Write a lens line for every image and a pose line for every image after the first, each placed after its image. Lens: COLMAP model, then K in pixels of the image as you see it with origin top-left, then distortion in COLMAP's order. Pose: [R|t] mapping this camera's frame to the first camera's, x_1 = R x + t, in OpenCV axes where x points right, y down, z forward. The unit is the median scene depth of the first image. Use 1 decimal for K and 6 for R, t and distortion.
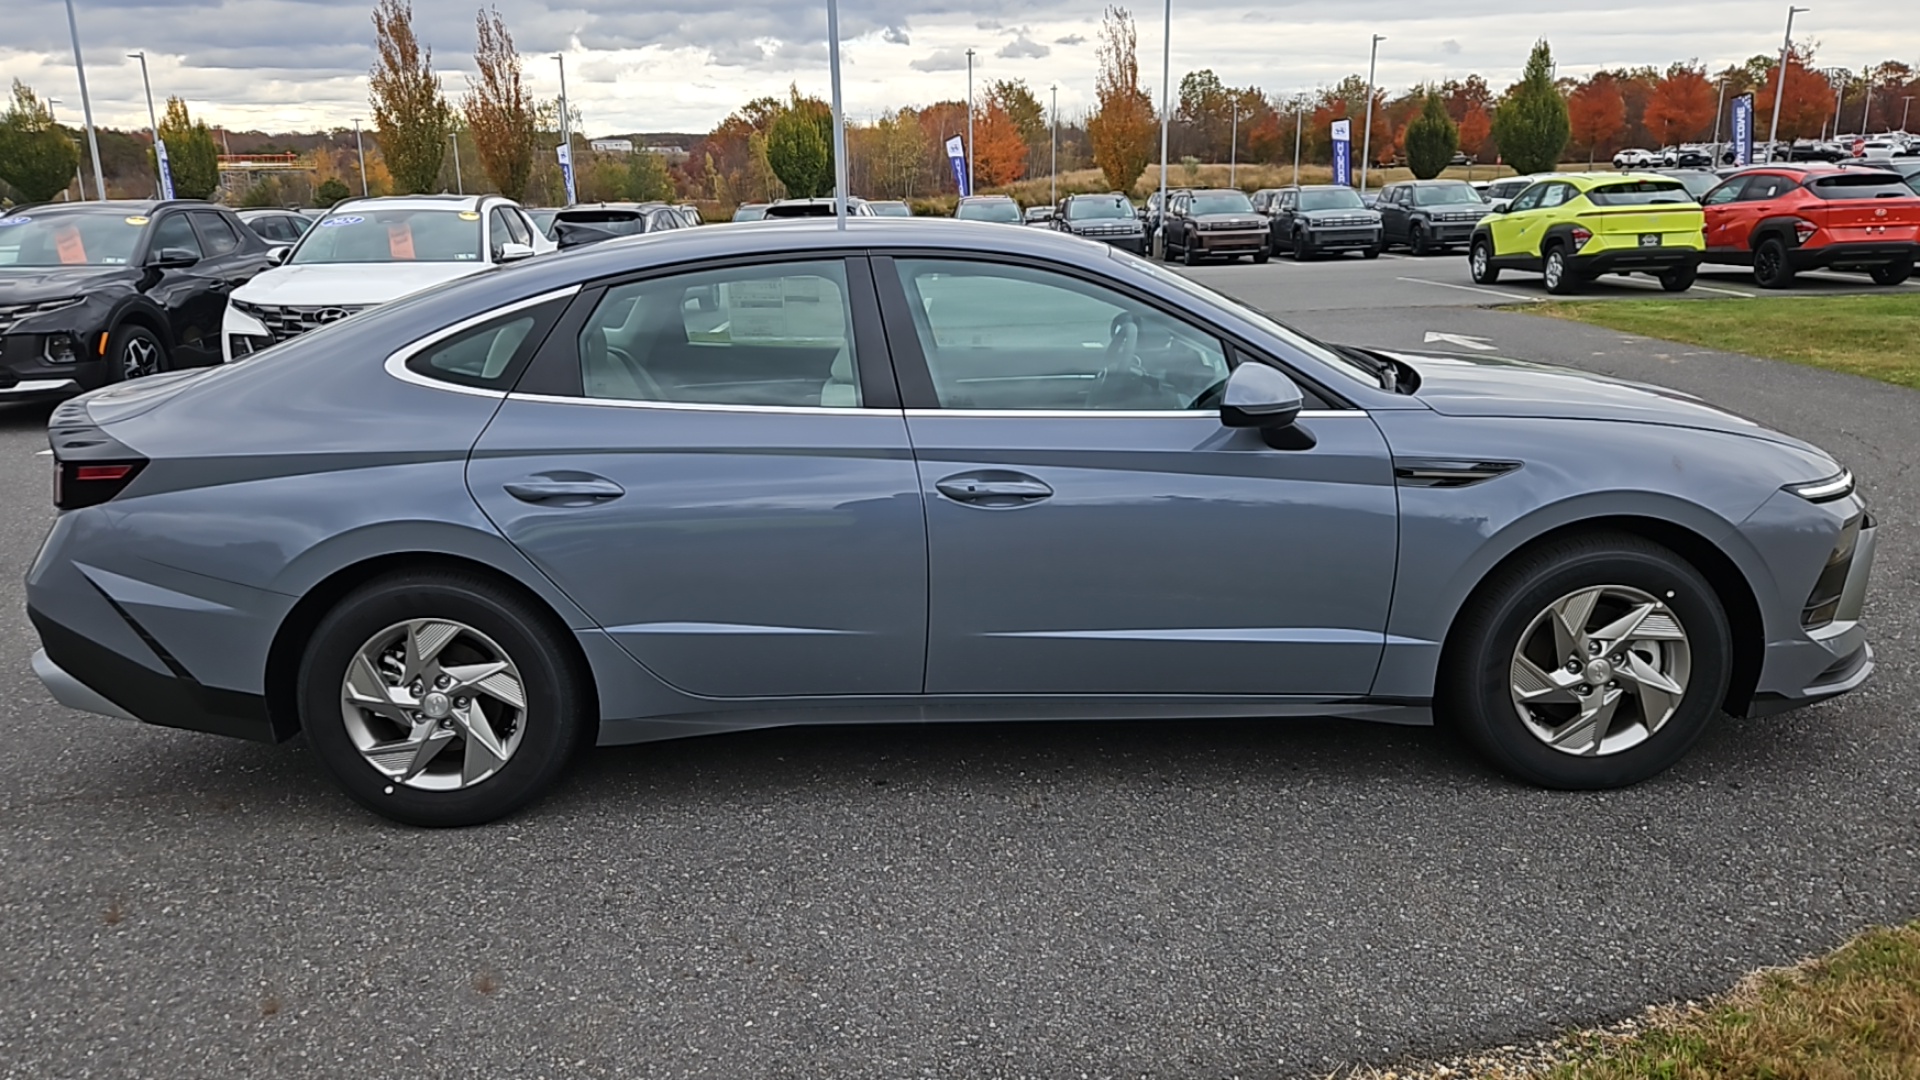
lens RADIAL K [[1409.7, 0, 951.3], [0, 1409.7, 554.5], [0, 0, 1]] dist [0.061404, -0.022754]
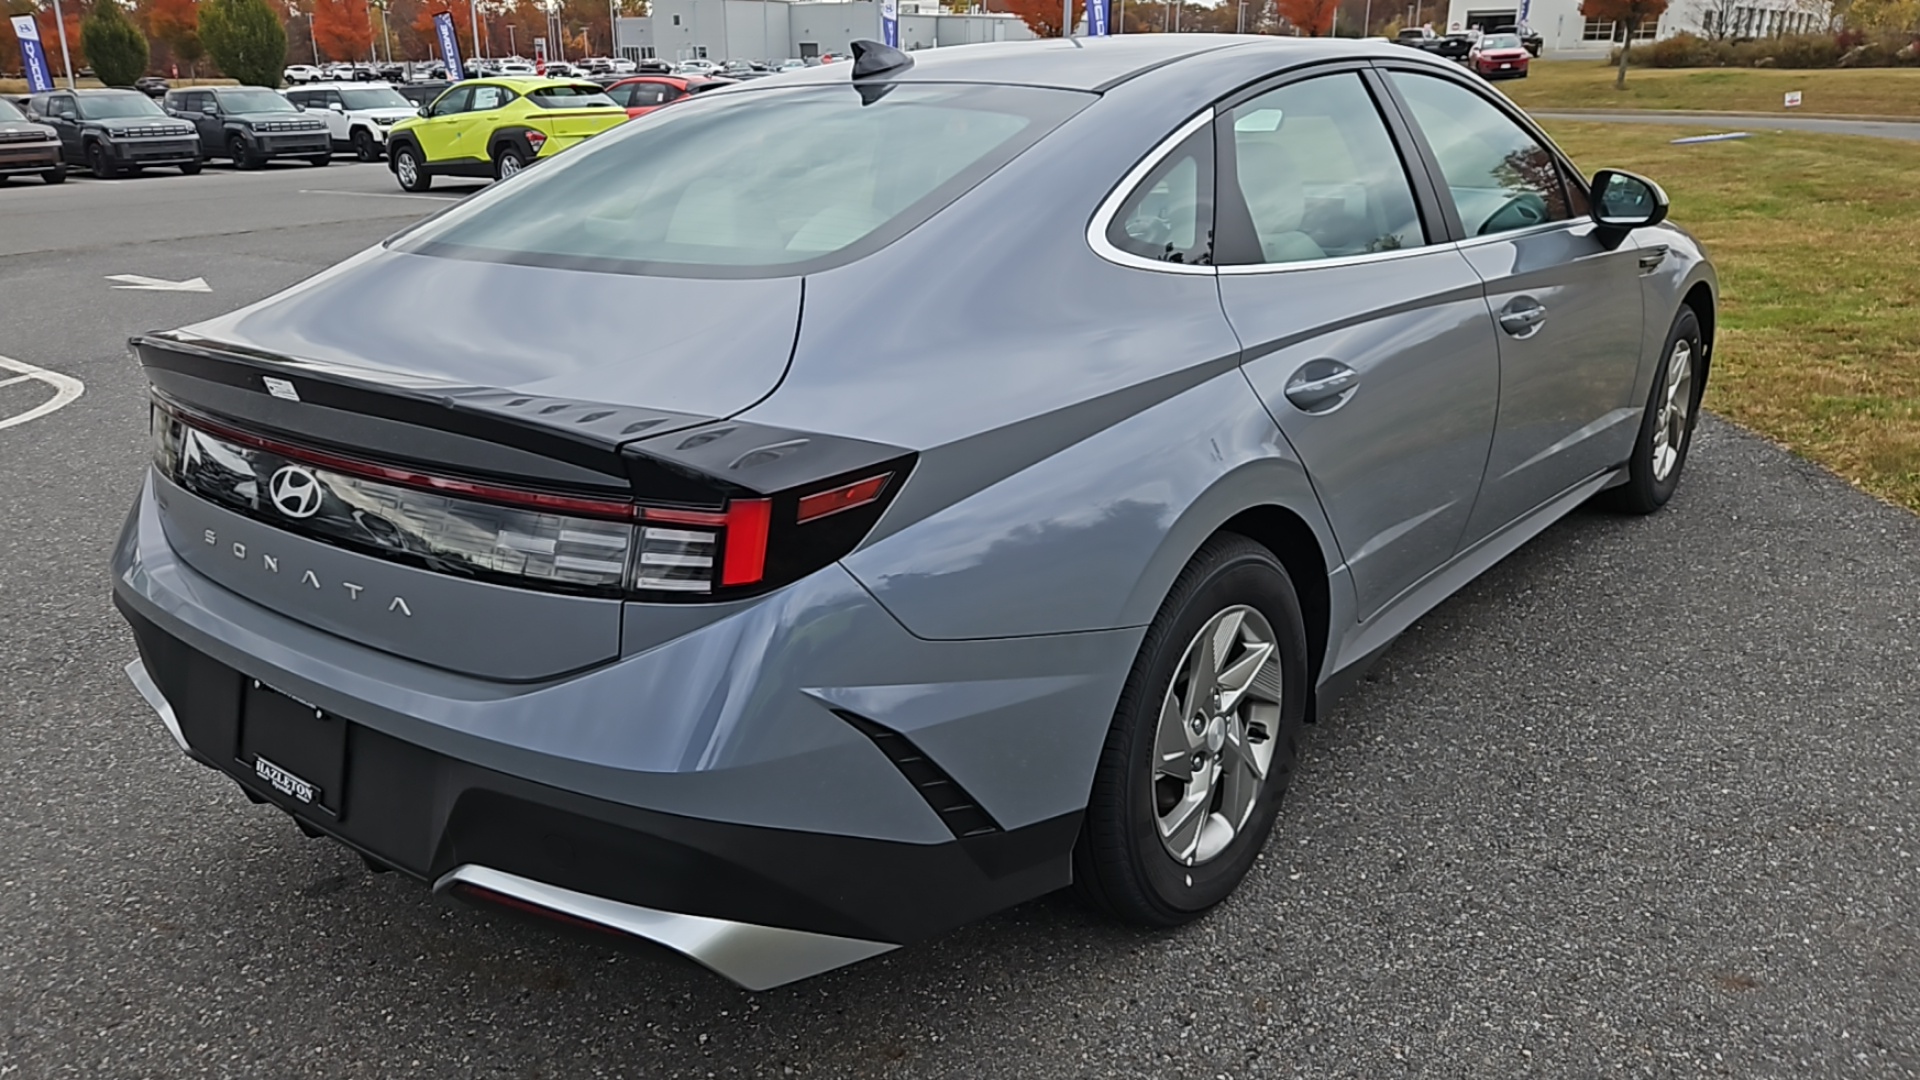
lens RADIAL K [[1409.7, 0, 950.8], [0, 1409.7, 530.1], [0, 0, 1]] dist [0.061404, -0.022754]
pose [[0.652936, -0.224611, 0.723342, -0.139511], [0.198021, 0.972423, 0.123209, -0.014994], [-0.731069, 0.062789, 0.679408, 0.095724]]
